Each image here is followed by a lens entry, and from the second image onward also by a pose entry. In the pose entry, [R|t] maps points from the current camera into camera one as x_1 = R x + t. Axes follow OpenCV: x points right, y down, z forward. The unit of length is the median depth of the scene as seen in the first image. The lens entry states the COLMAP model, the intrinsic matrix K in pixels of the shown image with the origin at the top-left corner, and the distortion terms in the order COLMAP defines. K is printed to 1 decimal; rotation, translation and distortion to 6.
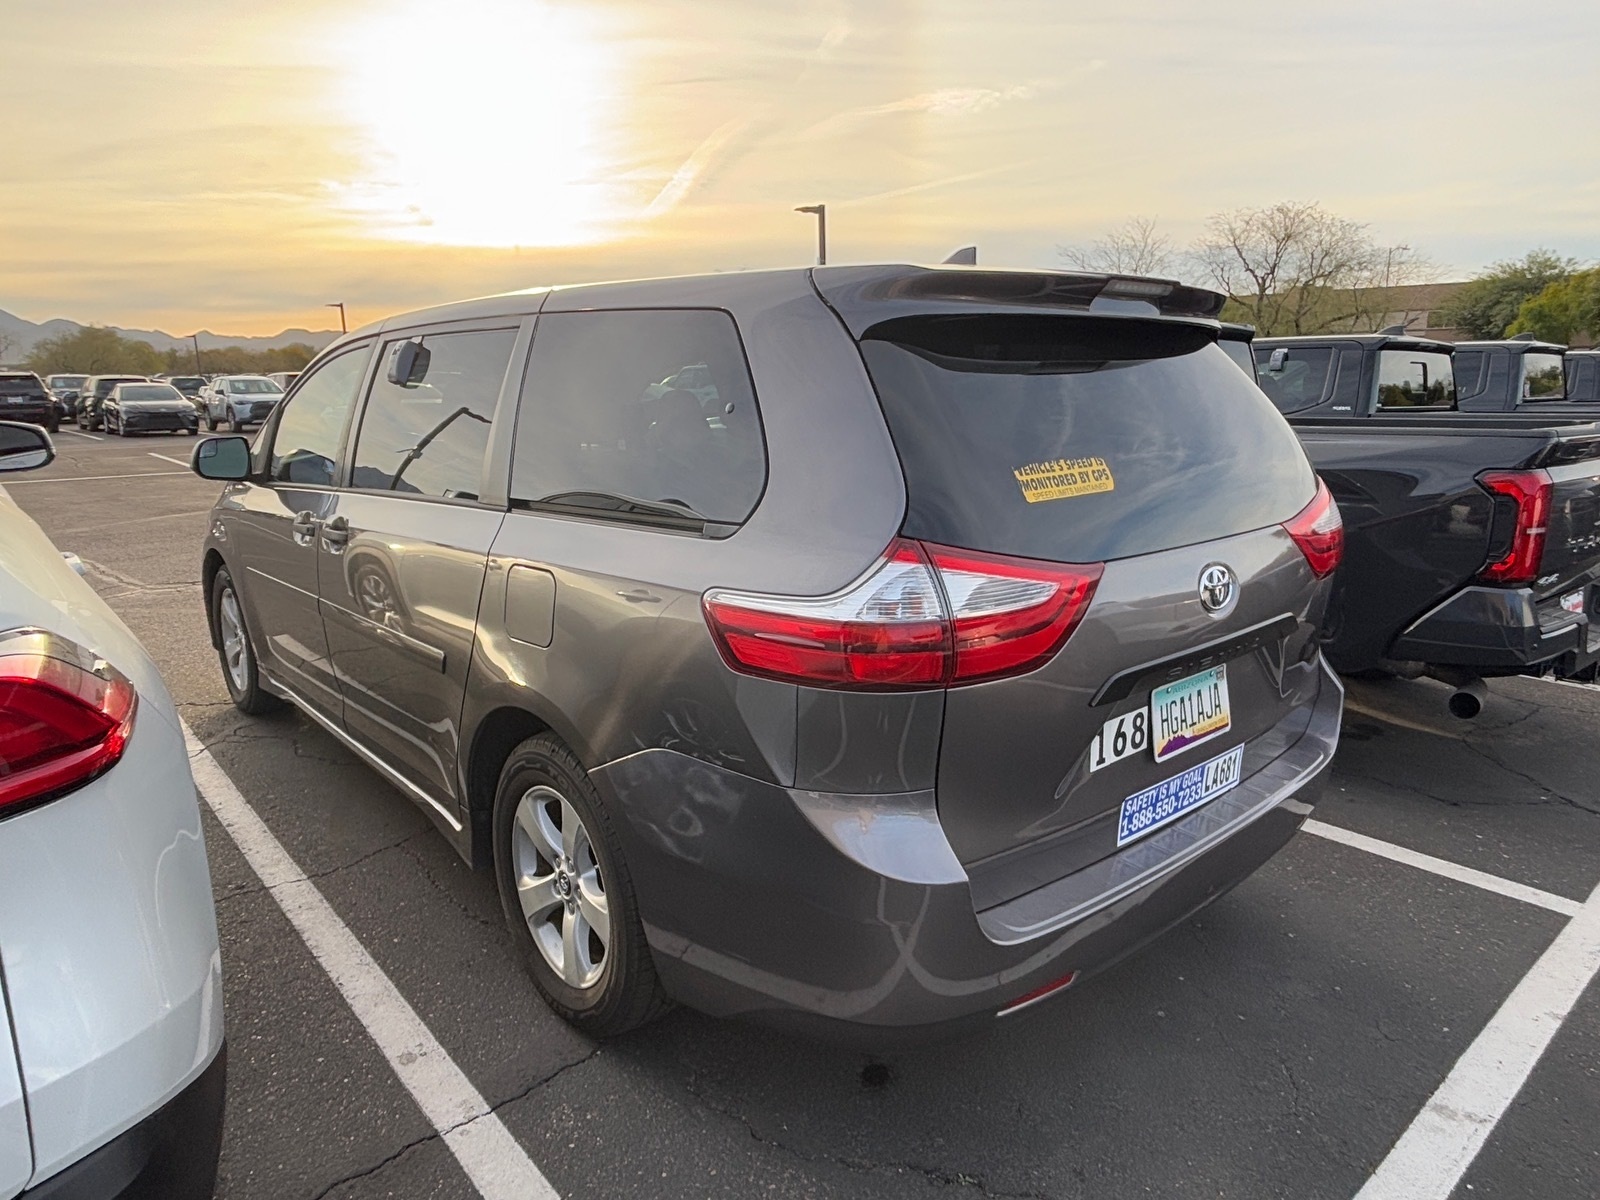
lens RADIAL K [[977.4, 0, 796.3], [0, 977.4, 603.2], [0, 0, 1]] dist [0.034421, 0.000114]
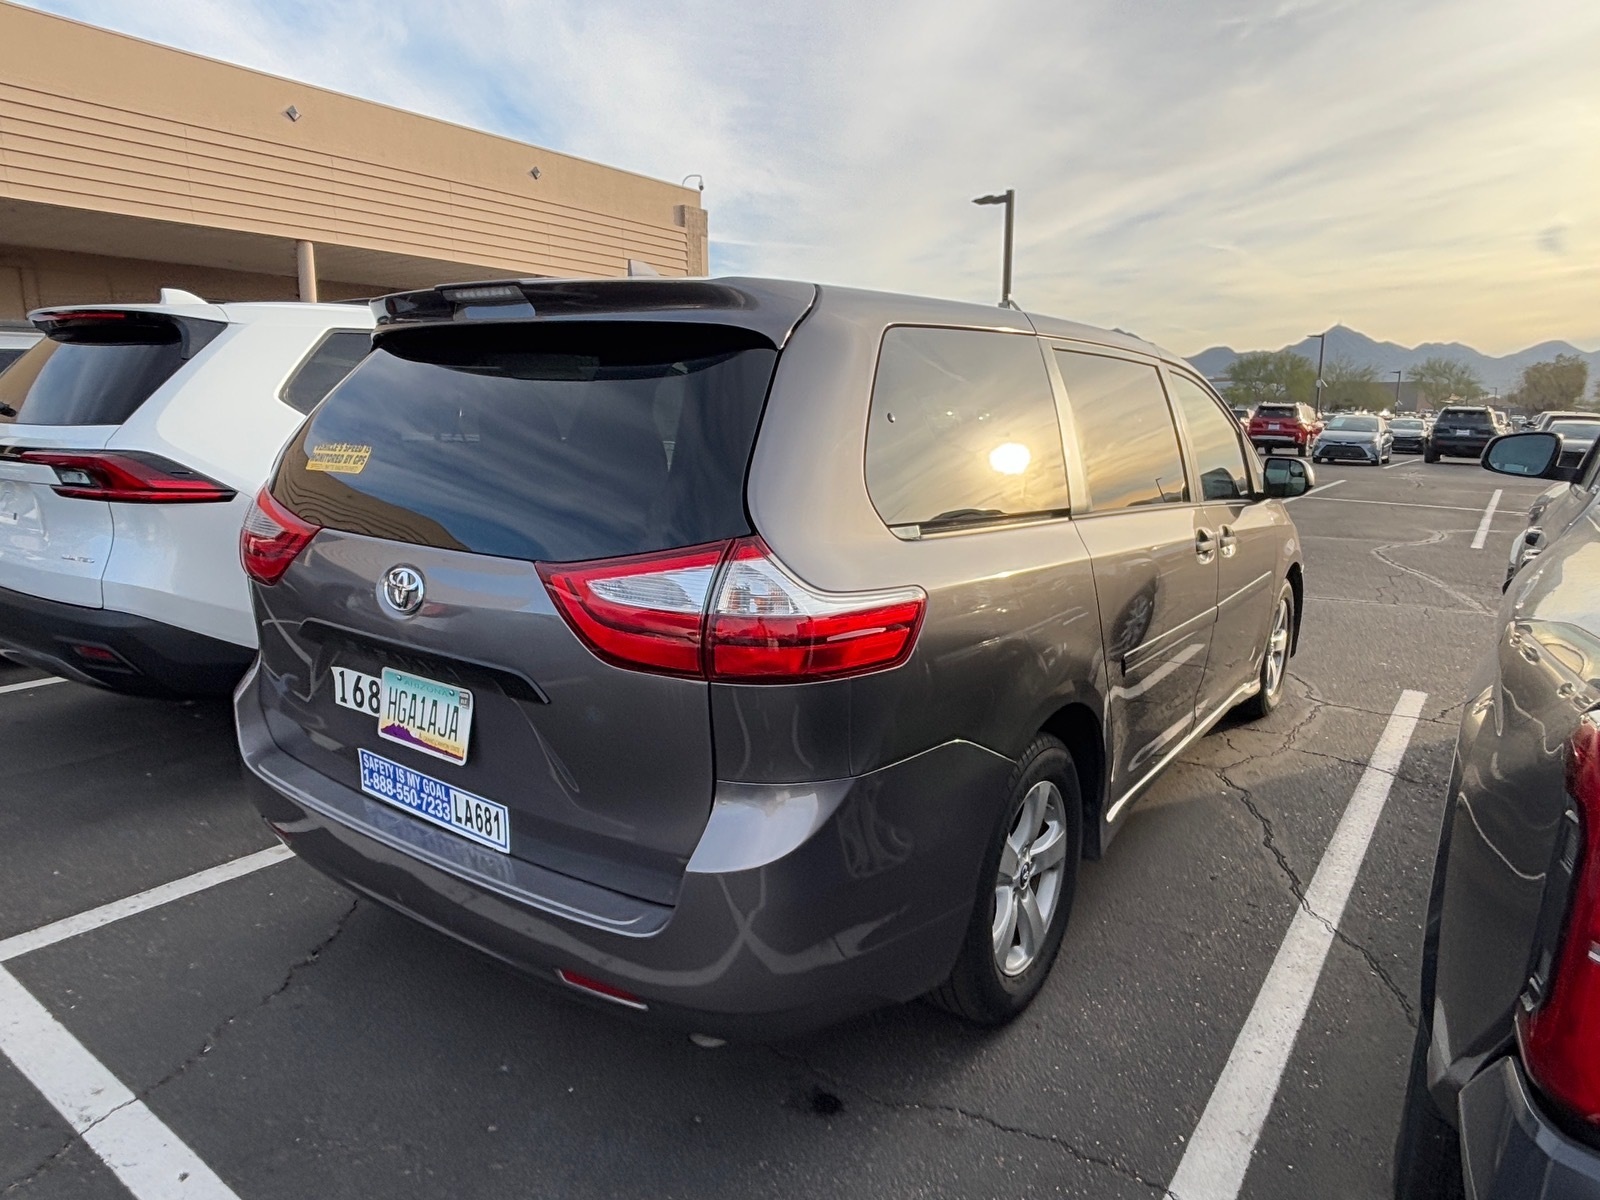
lens RADIAL K [[977.4, 0, 796.5], [0, 977.4, 597.2], [0, 0, 1]] dist [0.034421, 0.000114]
pose [[0.227125, 0.190598, -0.955032, 1.400537], [-0.229846, 0.963448, 0.137616, -0.224558], [0.946353, 0.188255, 0.262632, 1.069345]]
